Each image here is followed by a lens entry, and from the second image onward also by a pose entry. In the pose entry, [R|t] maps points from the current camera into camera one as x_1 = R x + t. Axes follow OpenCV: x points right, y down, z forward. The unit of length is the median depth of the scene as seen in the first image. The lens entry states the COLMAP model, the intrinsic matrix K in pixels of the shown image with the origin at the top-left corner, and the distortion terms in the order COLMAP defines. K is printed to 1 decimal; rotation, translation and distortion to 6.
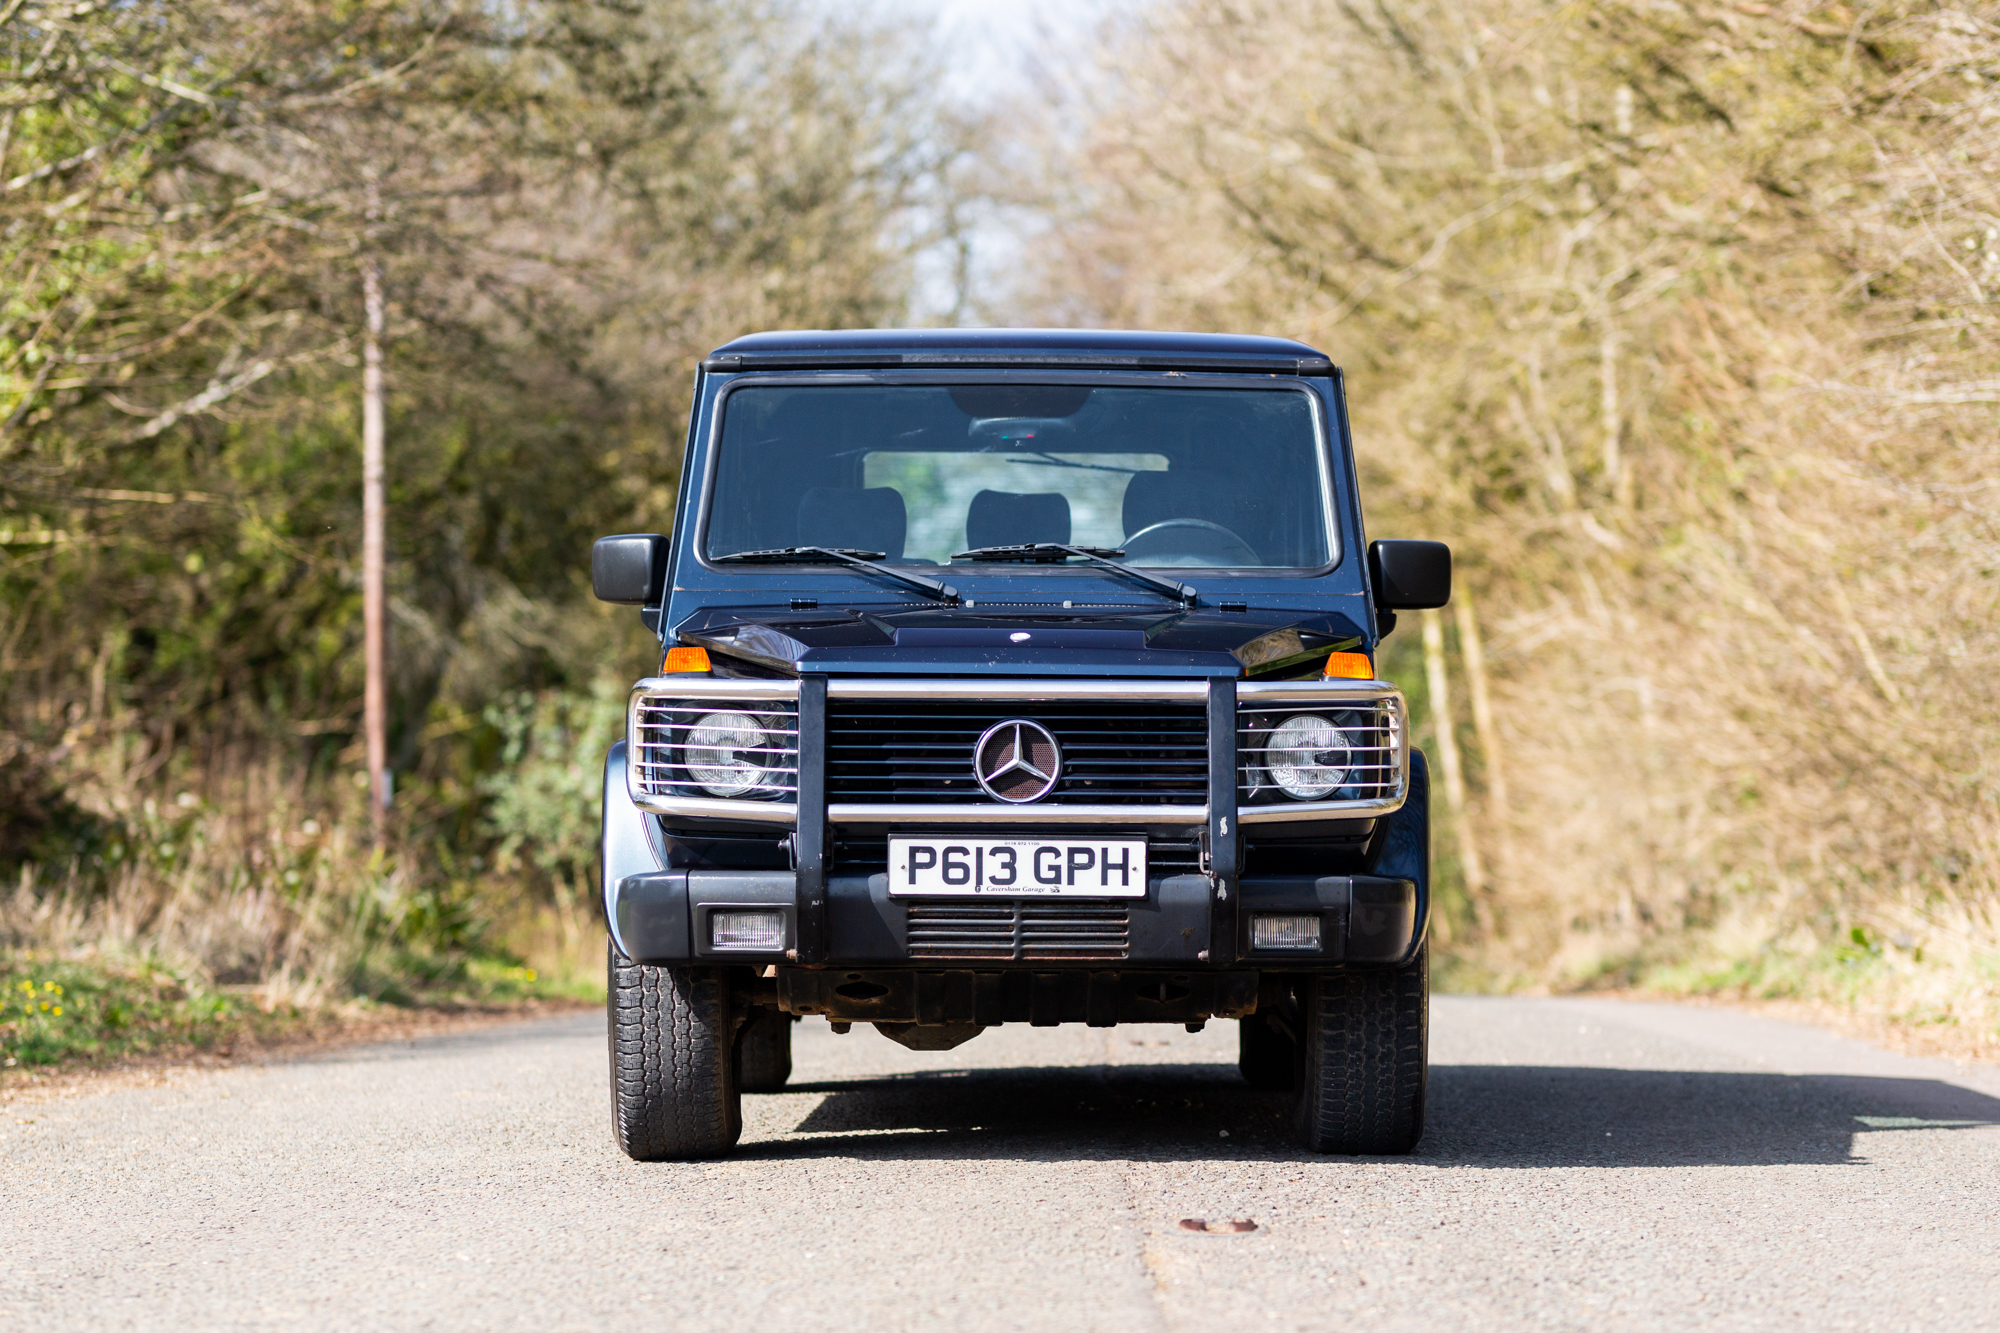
lens RADIAL K [[6100.6, 0, 999.4], [0, 6100.6, 664.2], [0, 0, 1]] dist [0.144111, 1.157627]
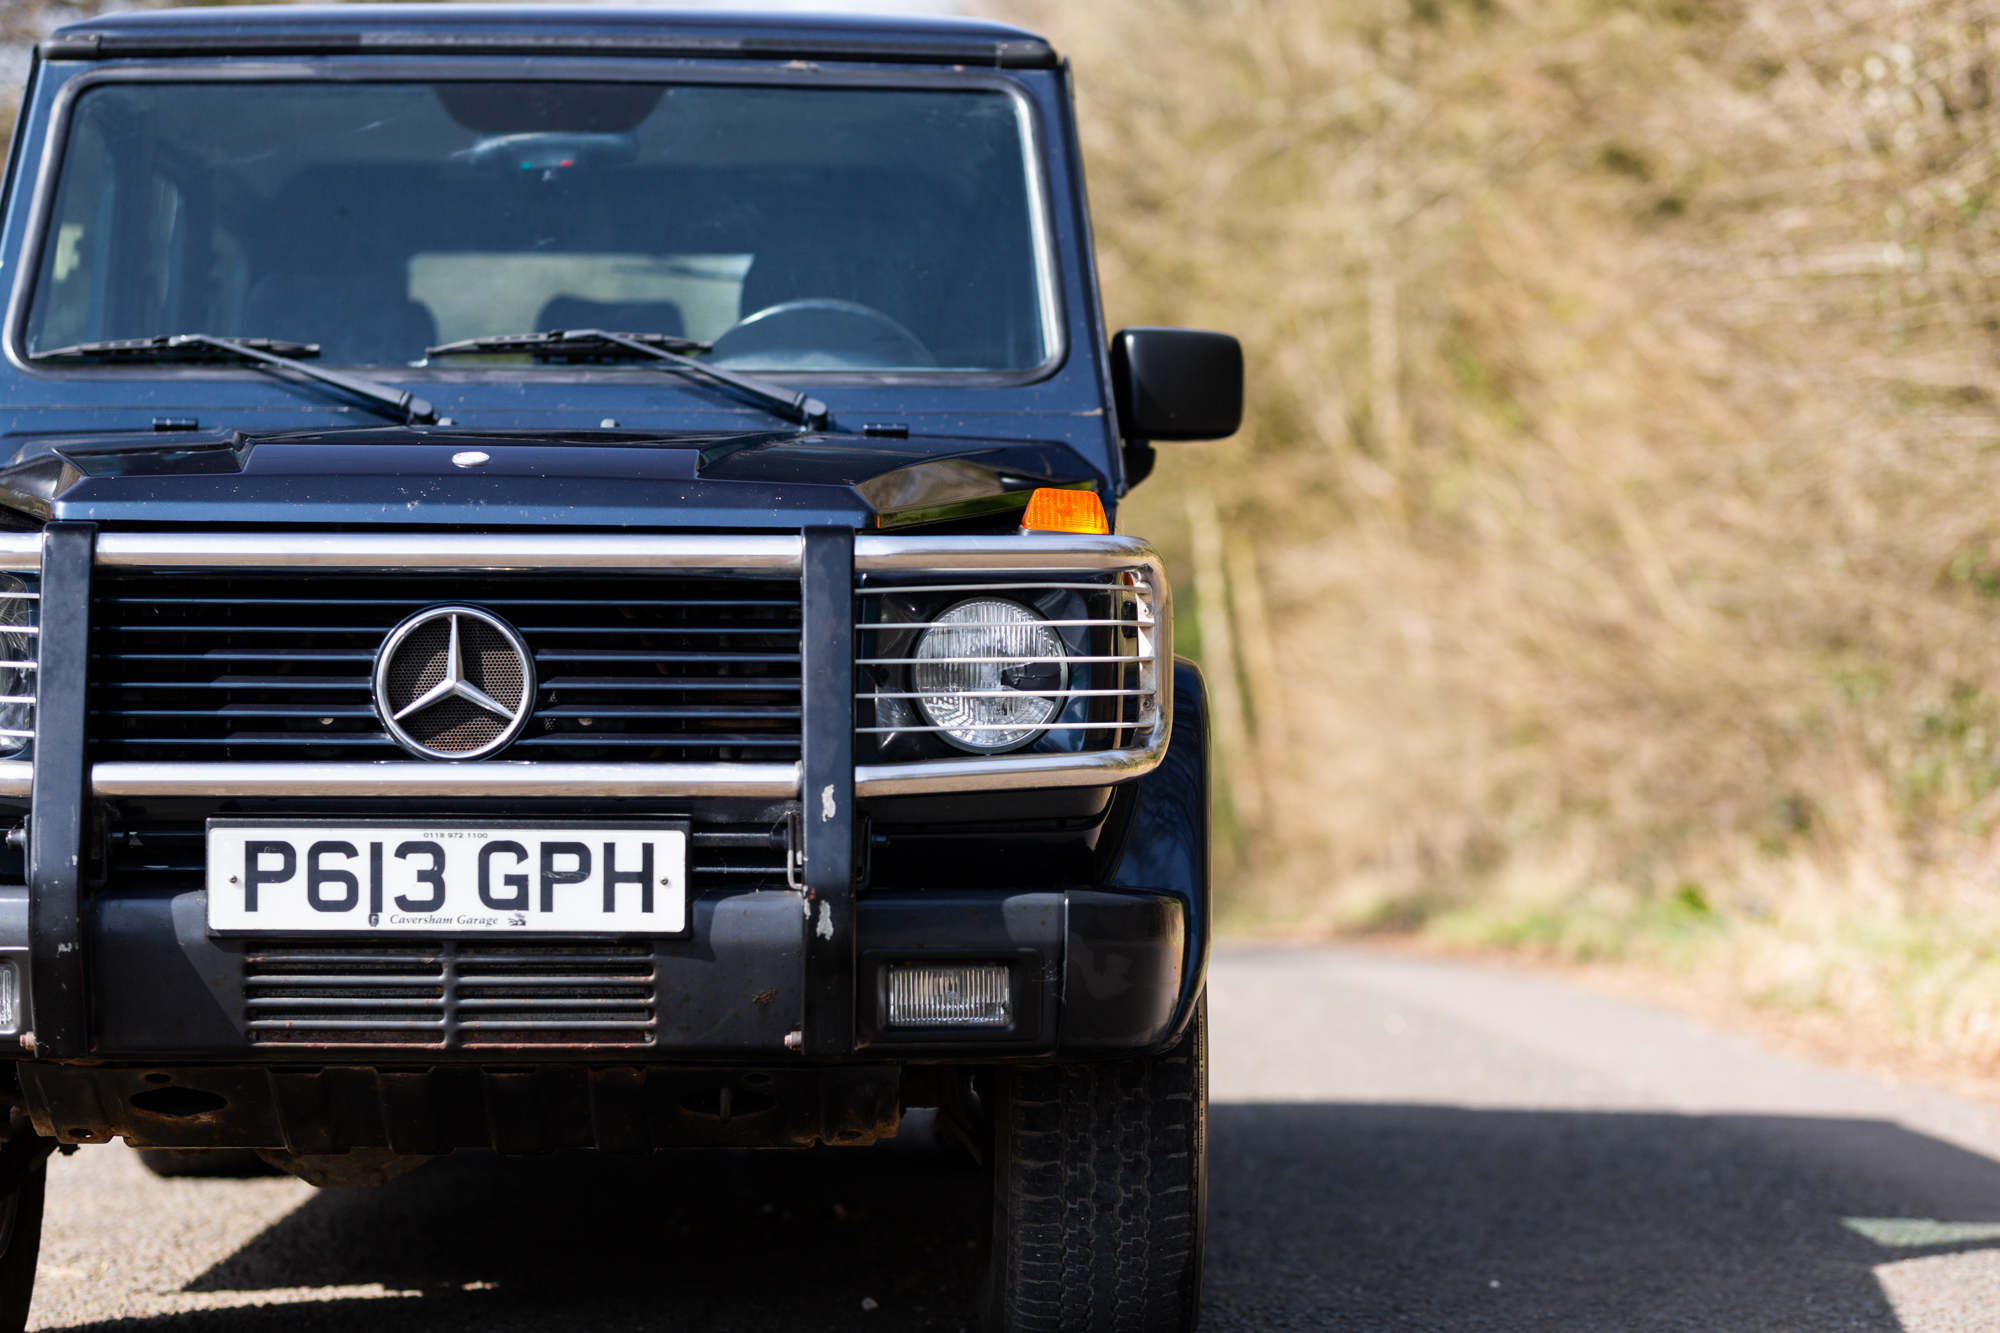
lens RADIAL K [[4985.0, 0, 1003.0], [0, 4985.0, 660.5], [0, 0, 1]] dist [-0.012382, 0.542758]
pose [[0.999568, -0.001238, 0.029366, 0.039084], [0.001036, 0.999976, 0.006882, 0.010965], [-0.029374, -0.006849, 0.999545, 0.557812]]
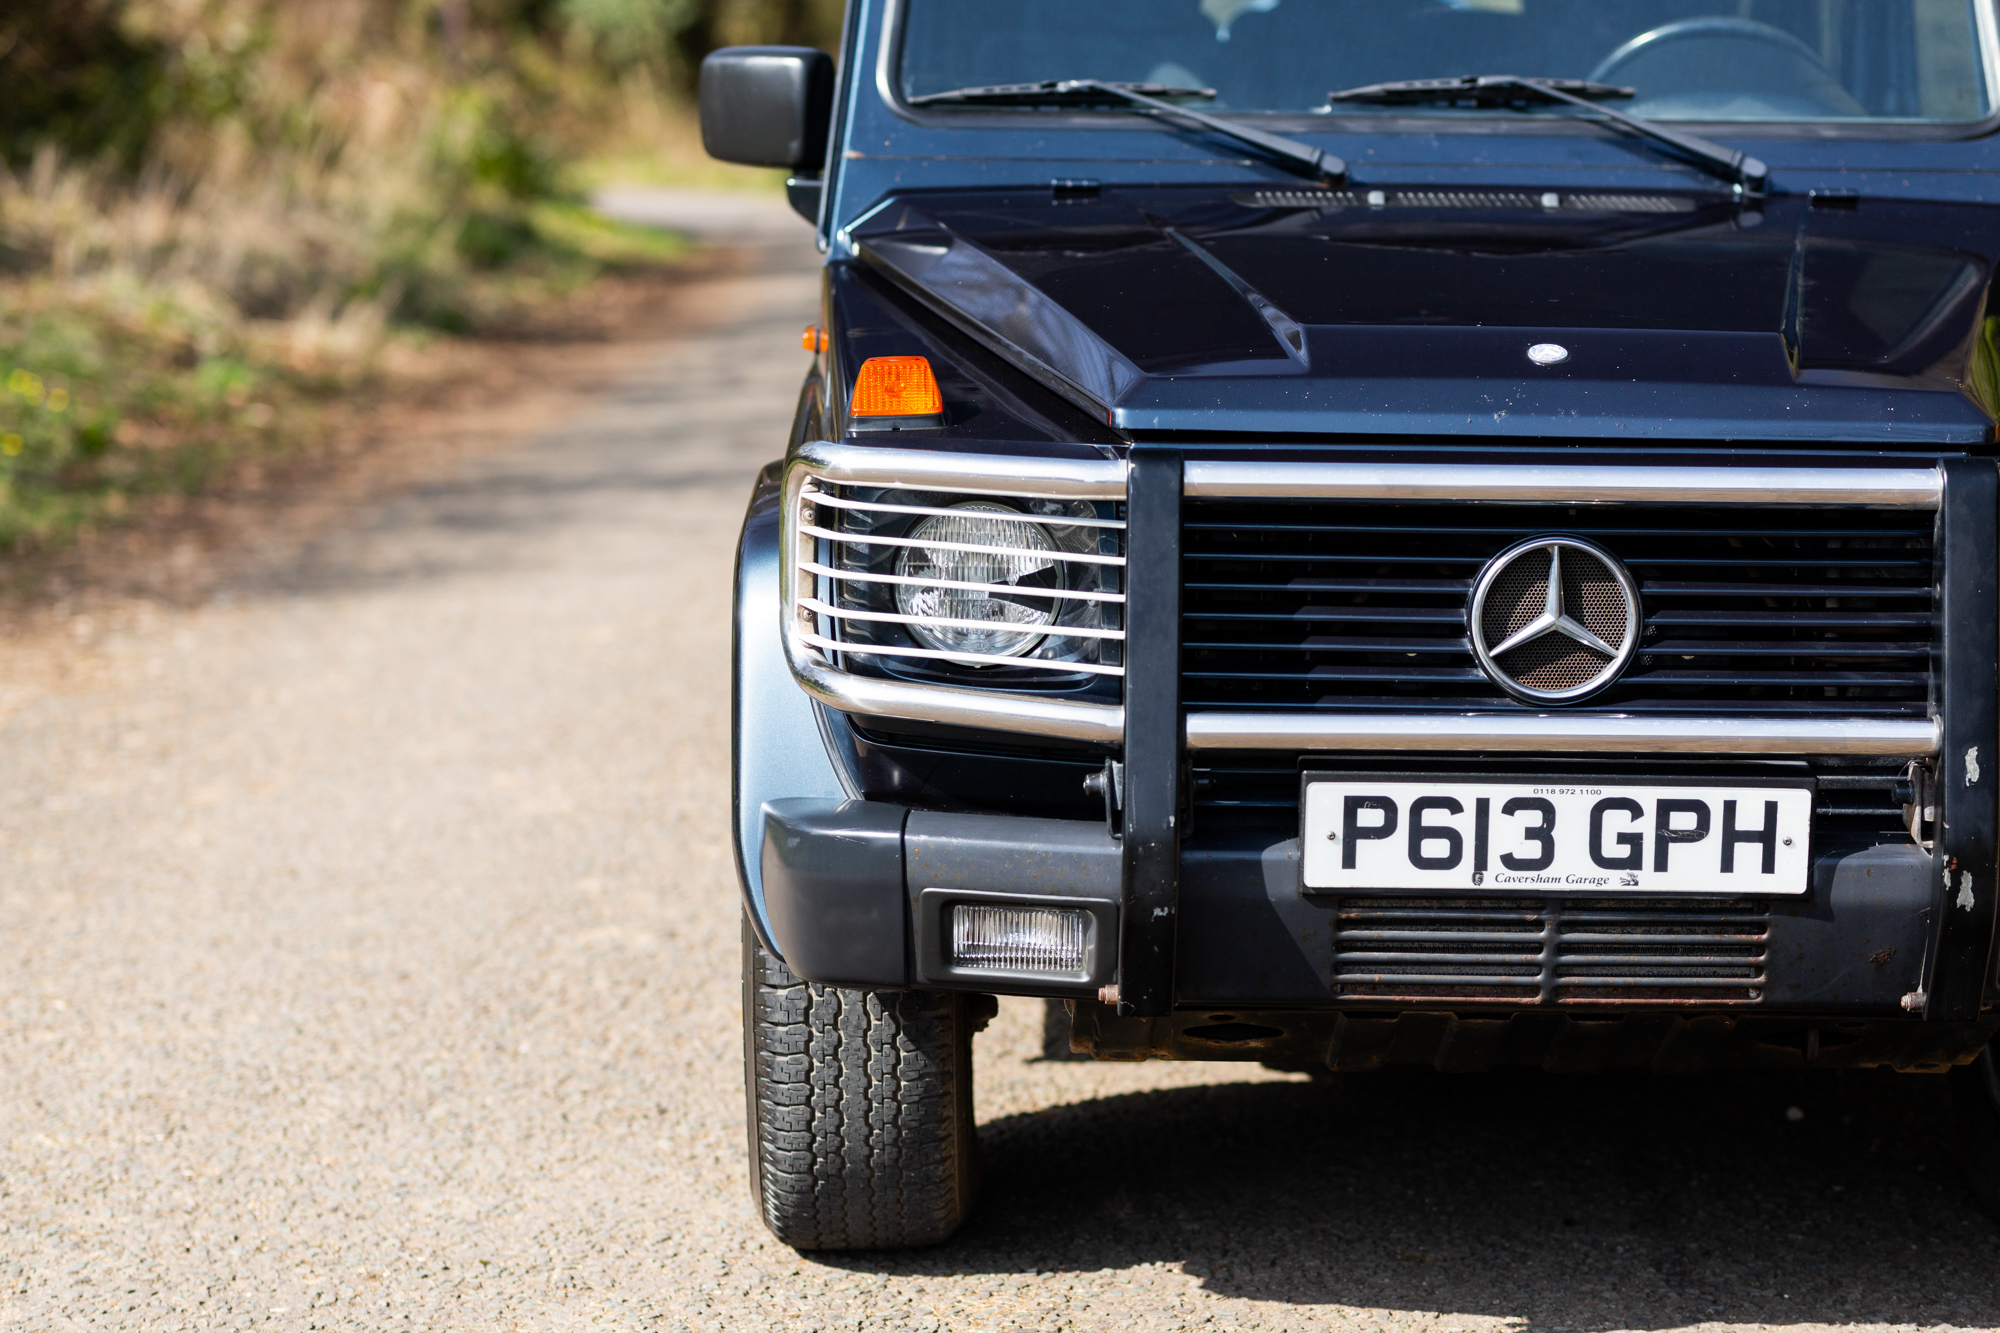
lens RADIAL K [[4946.4, 0, 997.5], [0, 4946.4, 663.6], [0, 0, 1]] dist [0.000825, 0.404402]
pose [[0.999972, 0.006797, 0.002989, -0.044749], [-0.007226, 0.983475, 0.180902, -0.054781], [-0.001710, -0.180919, 0.983497, 0.597979]]
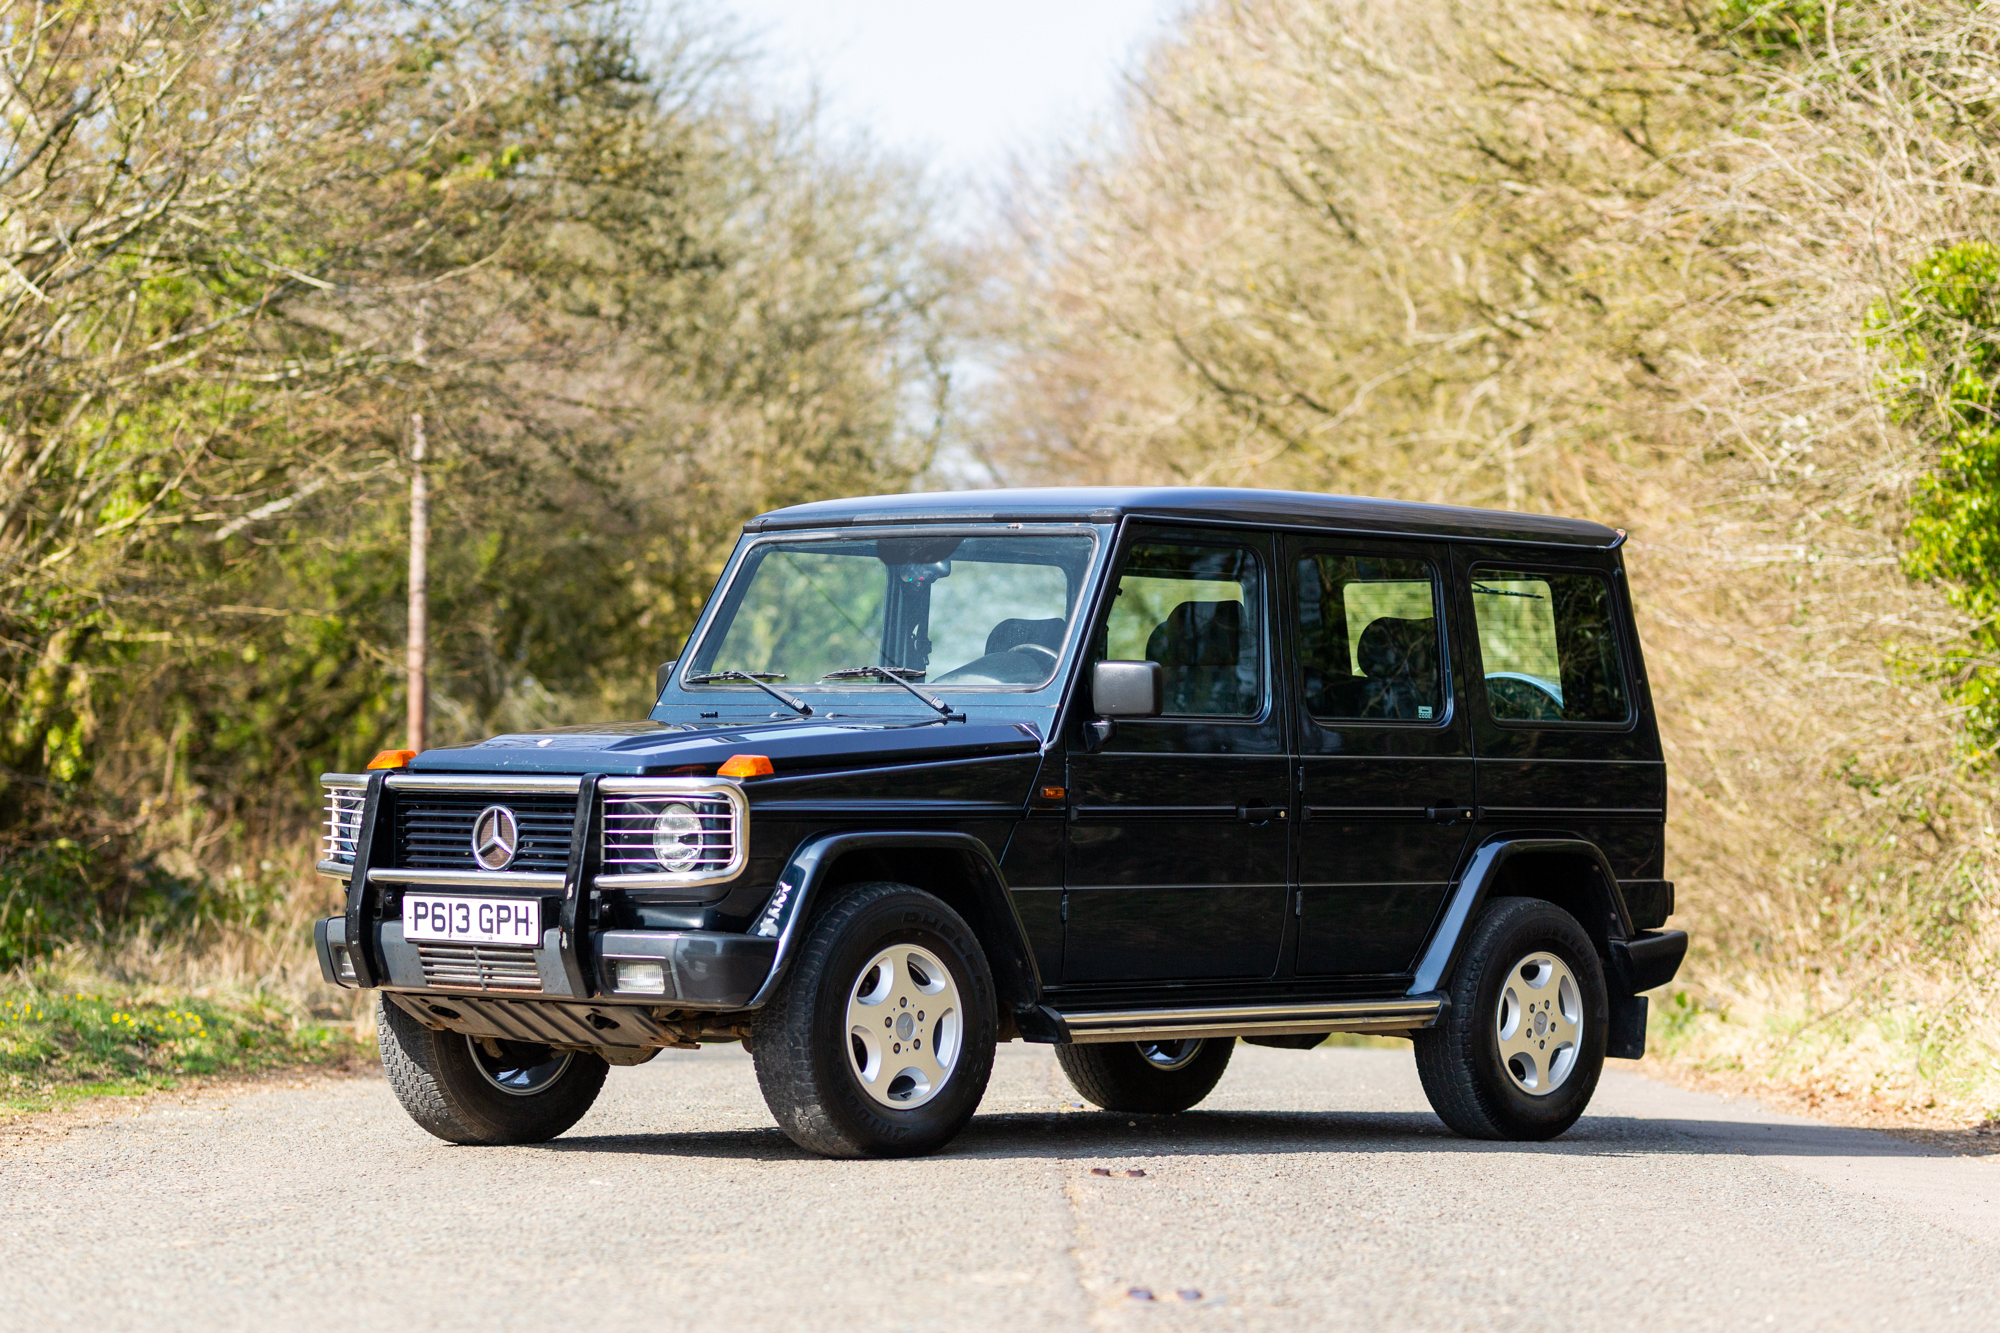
lens RADIAL K [[5171.5, 0, 999.6], [0, 5171.5, 668.5], [0, 0, 1]] dist [0.050439, 0.221047]
pose [[0.740933, -0.009215, -0.671516, 0.826792], [-0.001011, 0.999889, -0.014837, -0.003968], [0.671579, 0.011672, 0.740841, 0.257600]]
